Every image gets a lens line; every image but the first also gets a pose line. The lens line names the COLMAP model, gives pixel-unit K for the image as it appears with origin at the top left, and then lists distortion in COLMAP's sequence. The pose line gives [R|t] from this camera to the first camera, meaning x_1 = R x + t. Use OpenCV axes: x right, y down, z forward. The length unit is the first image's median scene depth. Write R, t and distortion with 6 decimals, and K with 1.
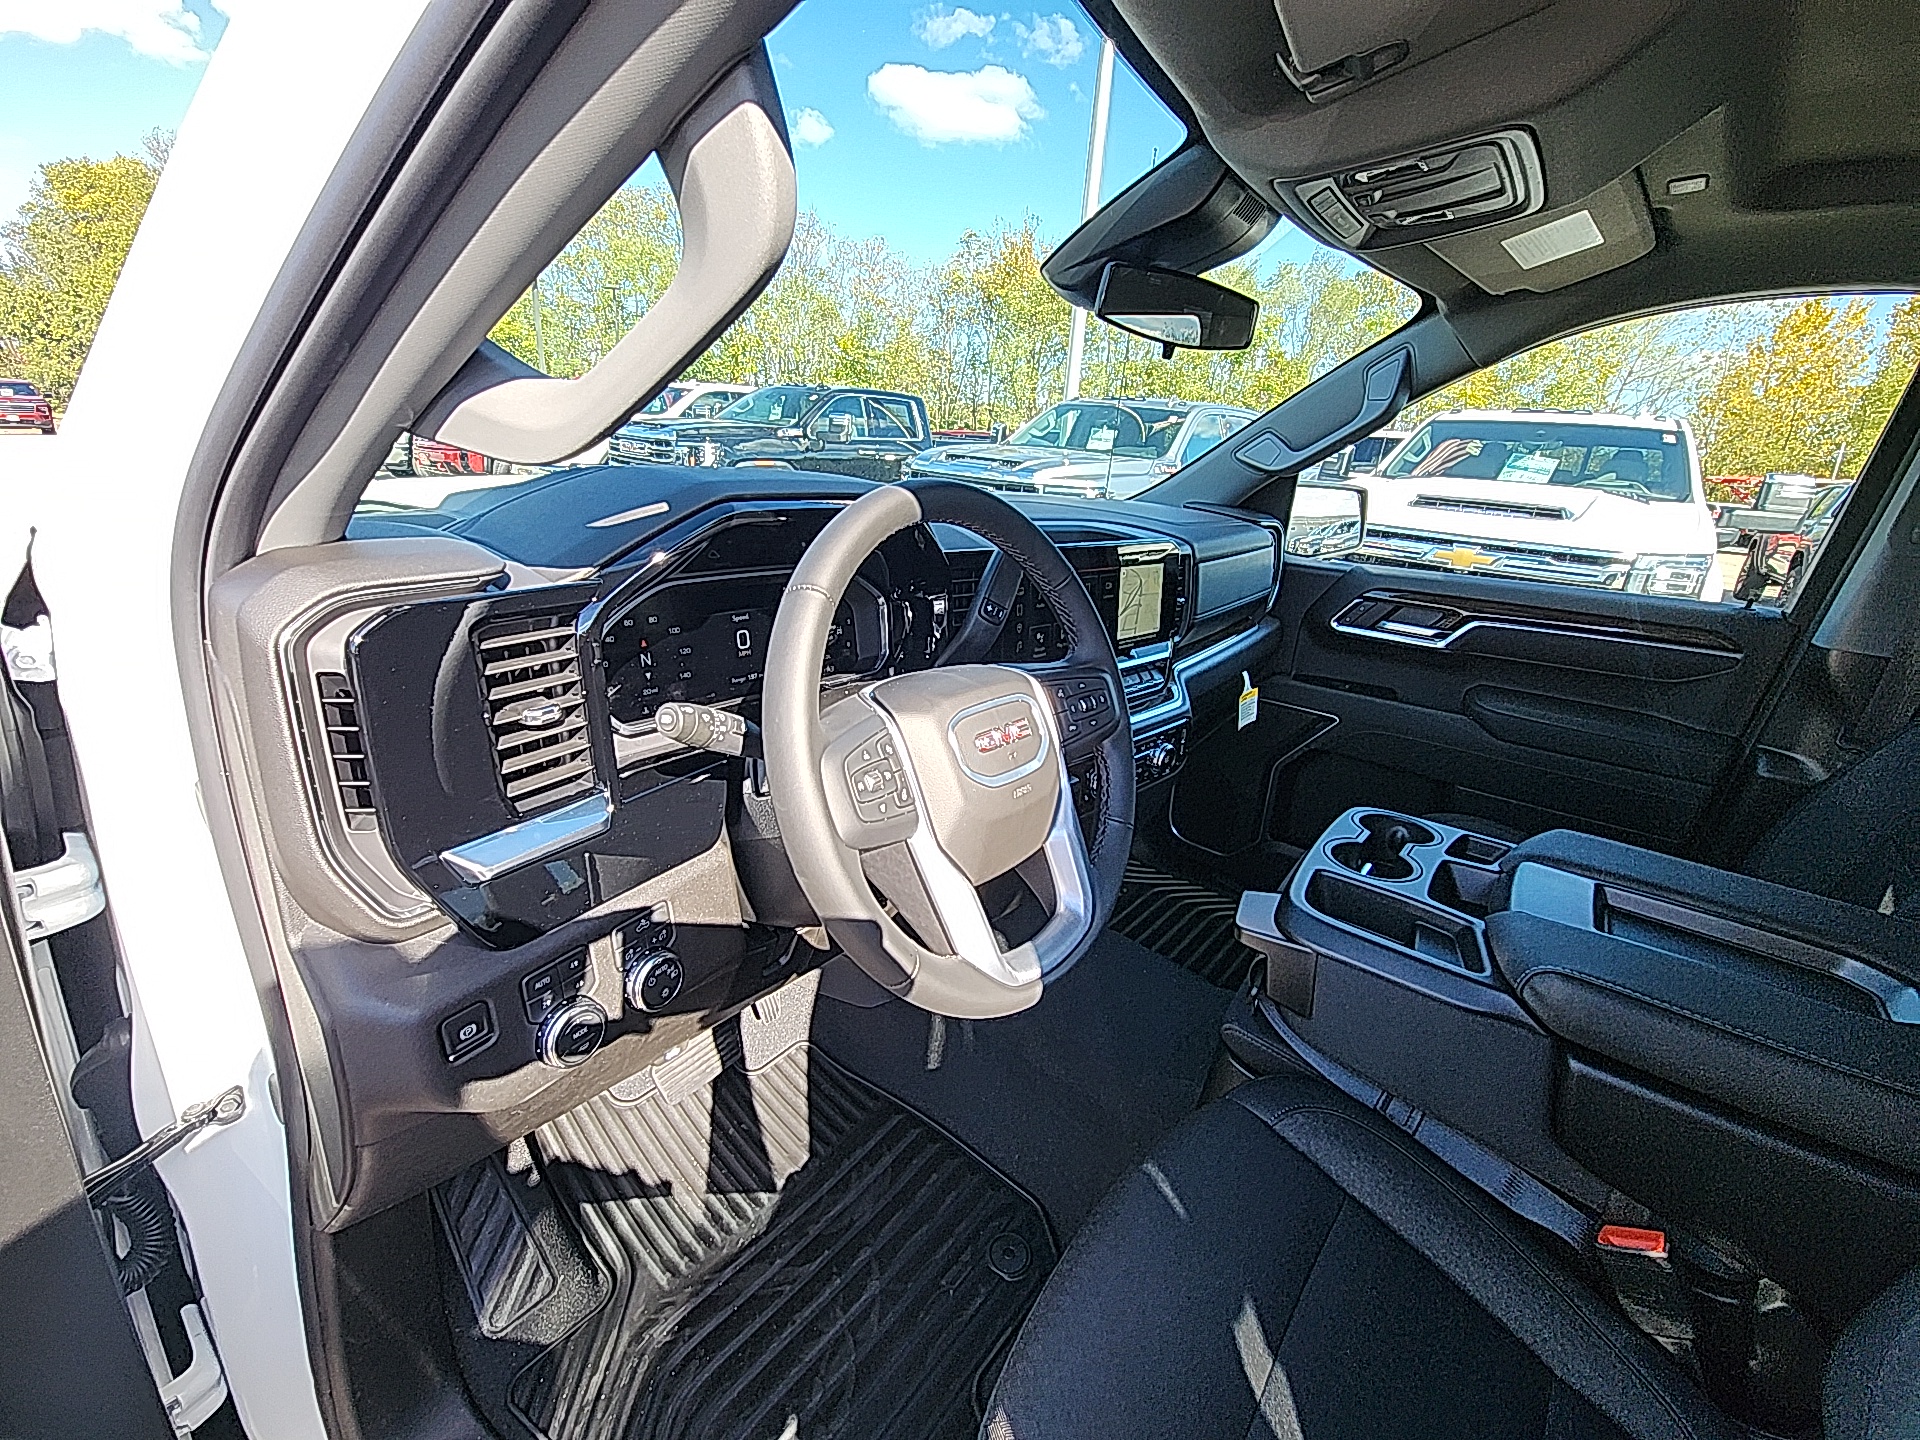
lens RADIAL K [[772.5, 0, 953.1], [0, 772.5, 694.7], [0, 0, 1]] dist [0.009485, -0.006728]
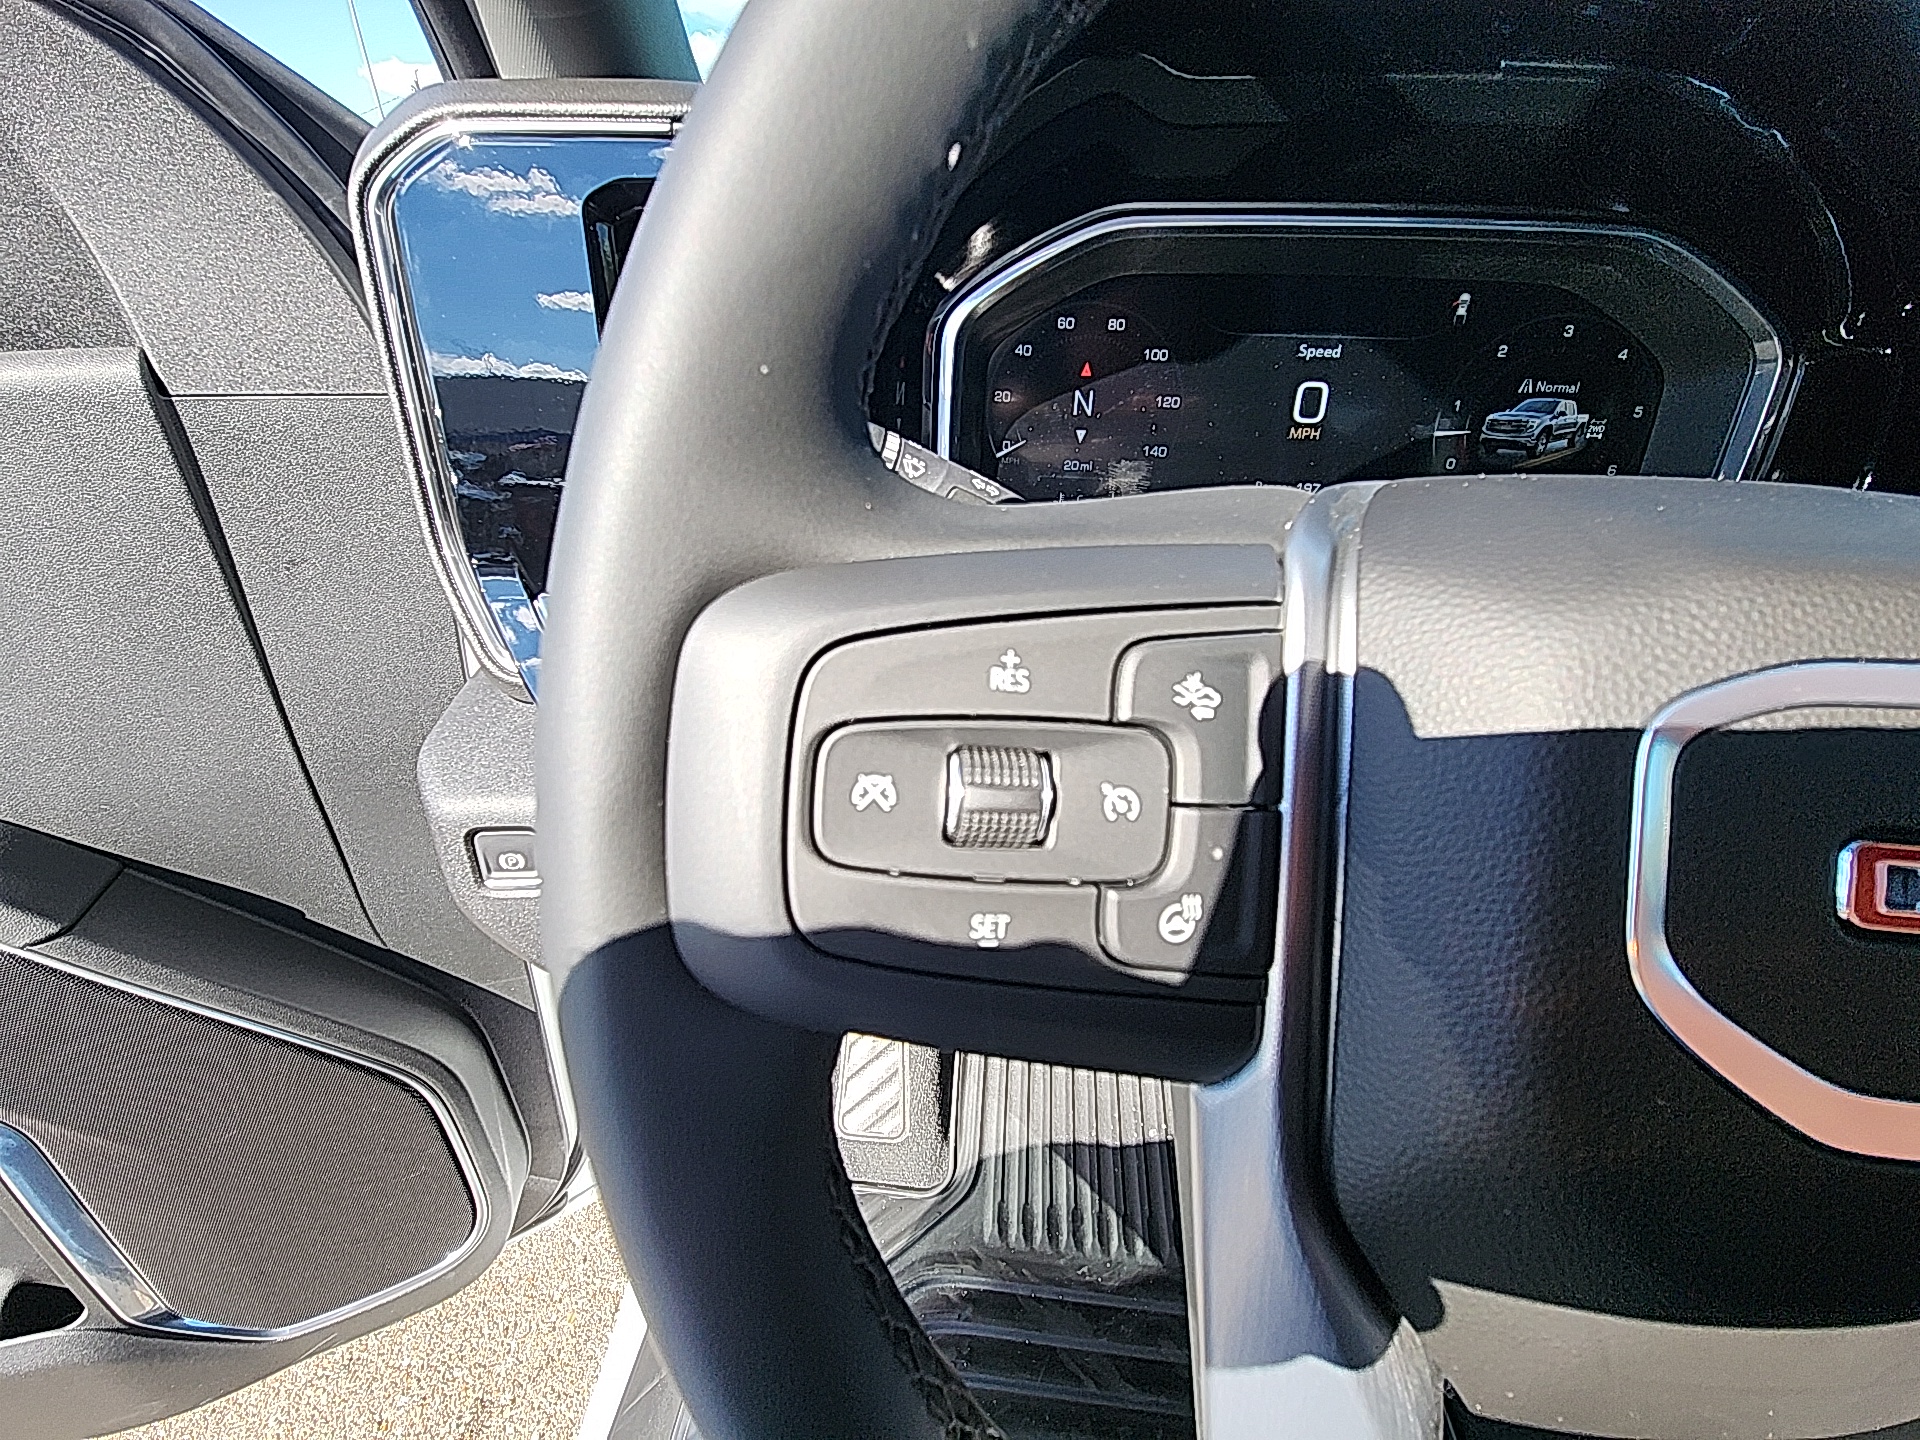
lens RADIAL K [[784.6, 0, 951.1], [0, 784.6, 712.9], [0, 0, 1]] dist [0.000338, -0.000327]
pose [[0.555142, 0.365938, -0.746932, 0.026094], [-0.227308, 0.930580, 0.286969, 0.013748], [0.800093, 0.010475, 0.599785, 0.438170]]
